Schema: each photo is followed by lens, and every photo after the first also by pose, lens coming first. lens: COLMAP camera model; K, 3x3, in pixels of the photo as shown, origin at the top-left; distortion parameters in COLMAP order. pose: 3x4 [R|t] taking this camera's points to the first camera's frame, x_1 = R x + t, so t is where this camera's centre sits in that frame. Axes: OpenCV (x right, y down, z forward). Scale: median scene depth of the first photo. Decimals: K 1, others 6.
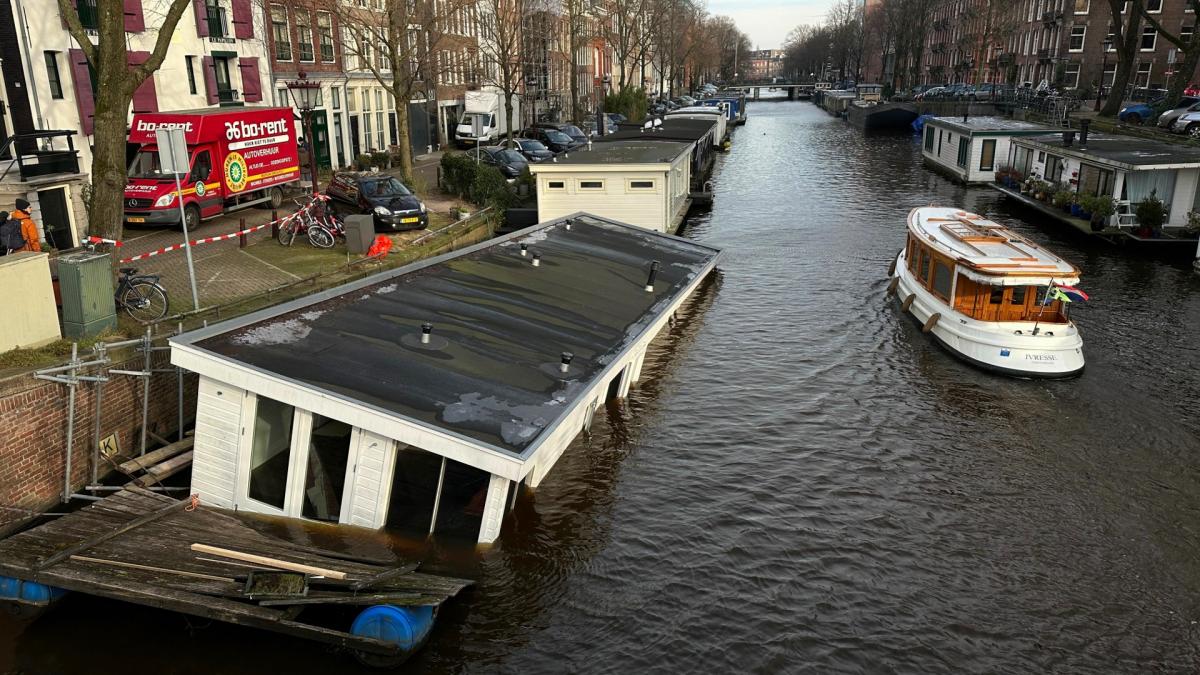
lens RADIAL K [[818.1, 0, 600.0], [0, 818.1, 337.5], [0, 0, 1]] dist [0.014666, 0.000625]
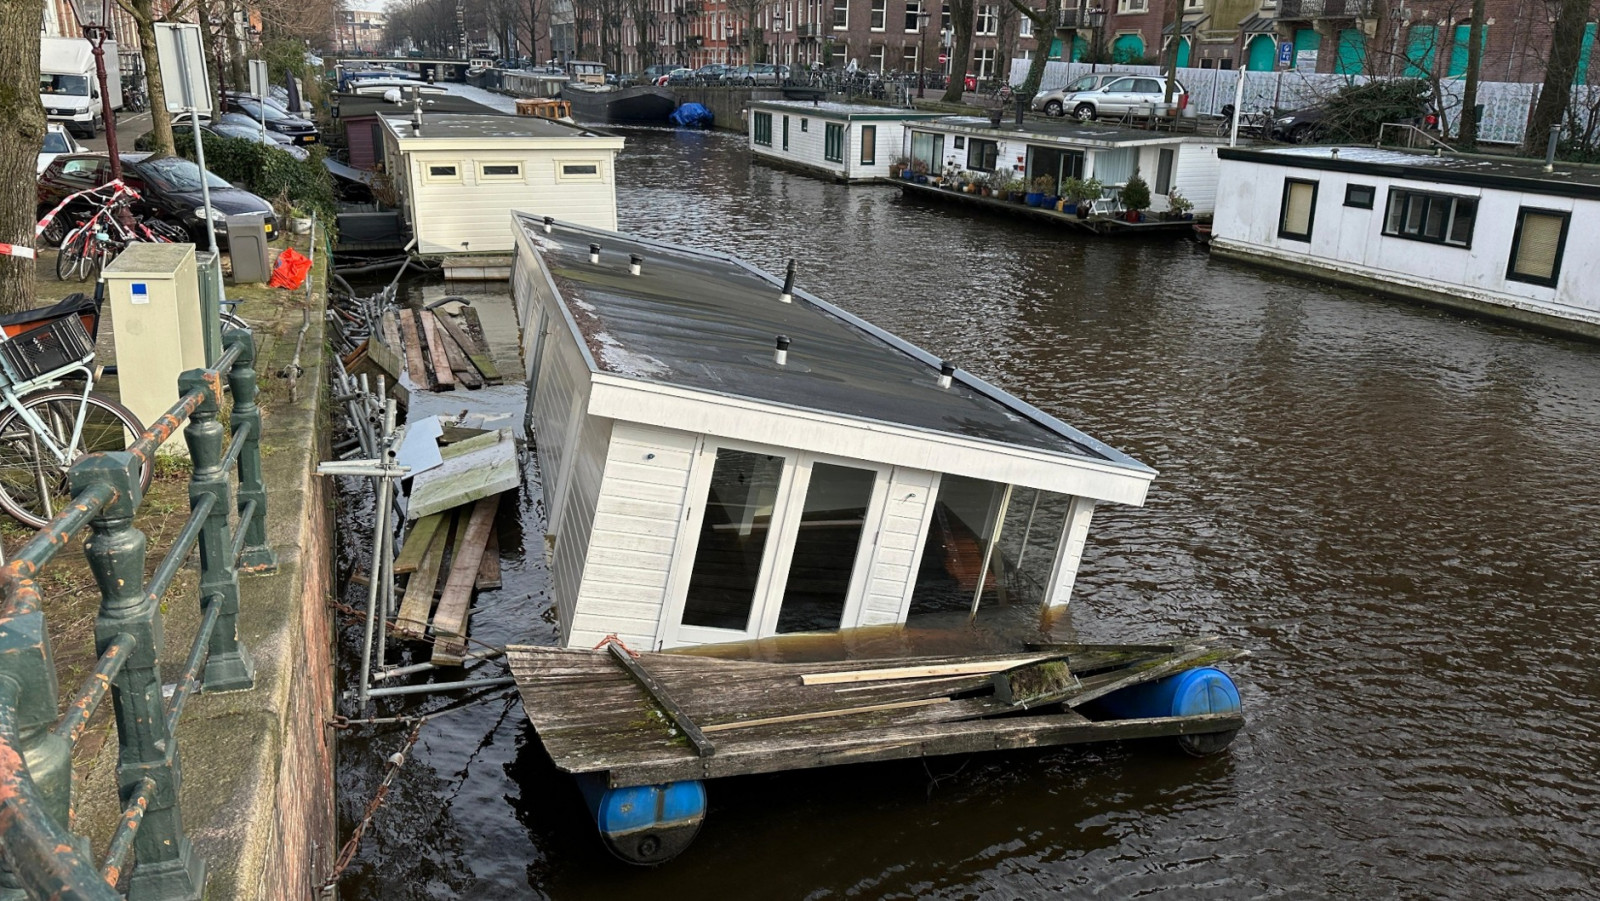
lens RADIAL K [[1166.5, 0, 800.0], [0, 1166.5, 450.5], [0, 0, 1]] dist [0.080346, -0.000153]
pose [[0.850203, -0.130249, 0.510088, -0.311519], [0.123871, 0.991202, 0.046633, 0.016987], [-0.511674, 0.023538, 0.858857, 0.092466]]
